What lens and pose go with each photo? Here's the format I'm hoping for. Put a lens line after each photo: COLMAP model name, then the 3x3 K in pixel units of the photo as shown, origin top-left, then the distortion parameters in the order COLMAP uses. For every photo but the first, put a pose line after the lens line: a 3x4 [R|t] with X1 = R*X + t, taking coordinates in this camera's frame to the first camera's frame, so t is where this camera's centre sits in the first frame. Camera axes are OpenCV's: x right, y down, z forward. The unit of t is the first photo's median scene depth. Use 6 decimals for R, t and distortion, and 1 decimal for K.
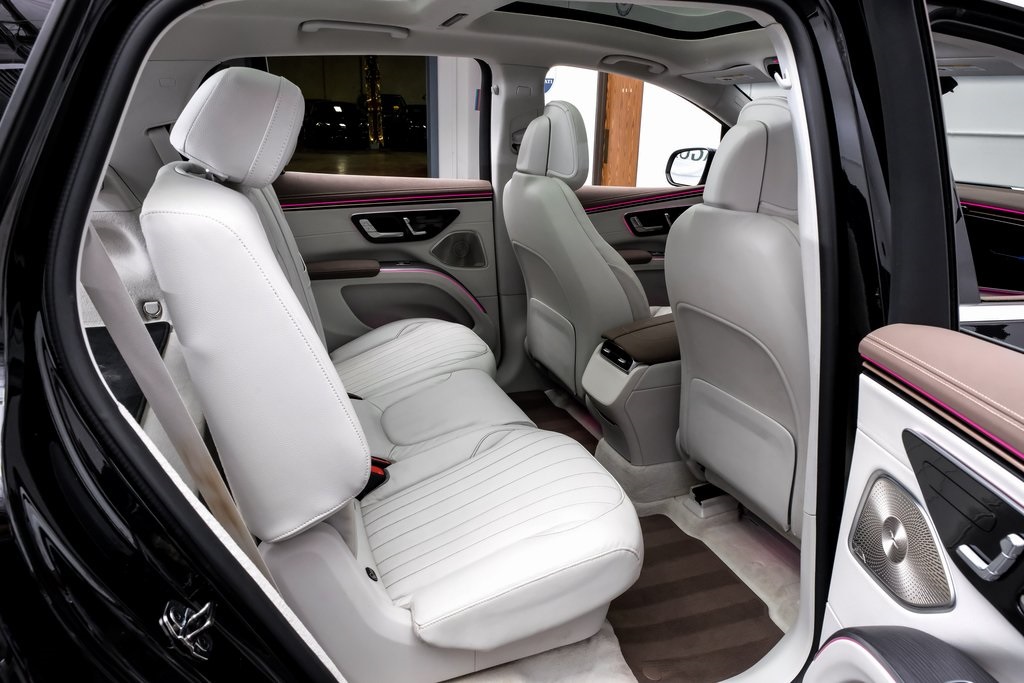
lens RADIAL K [[713.3, 0, 519.1], [0, 713.3, 342.4], [0, 0, 1]] dist [0.001649, -0.002110]
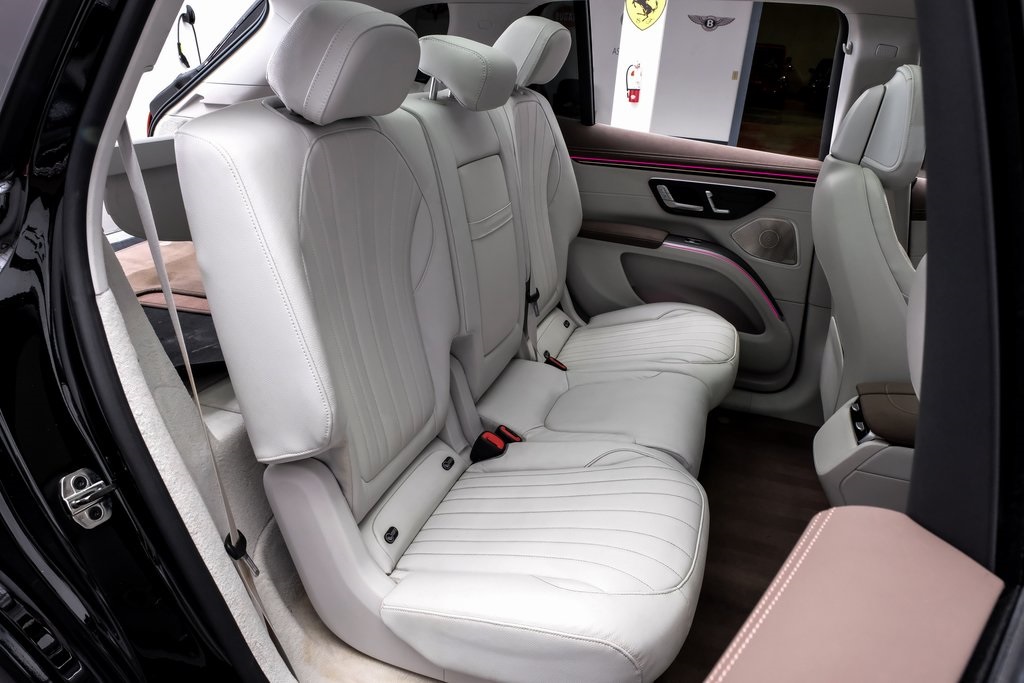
lens RADIAL K [[713.3, 0, 507.8], [0, 713.3, 345.6], [0, 0, 1]] dist [0.001649, -0.002110]
pose [[0.772718, 0.283062, -0.568140, 0.207689], [-0.249016, 0.958493, 0.138864, -0.053091], [0.583865, 0.034173, 0.811131, 0.147650]]
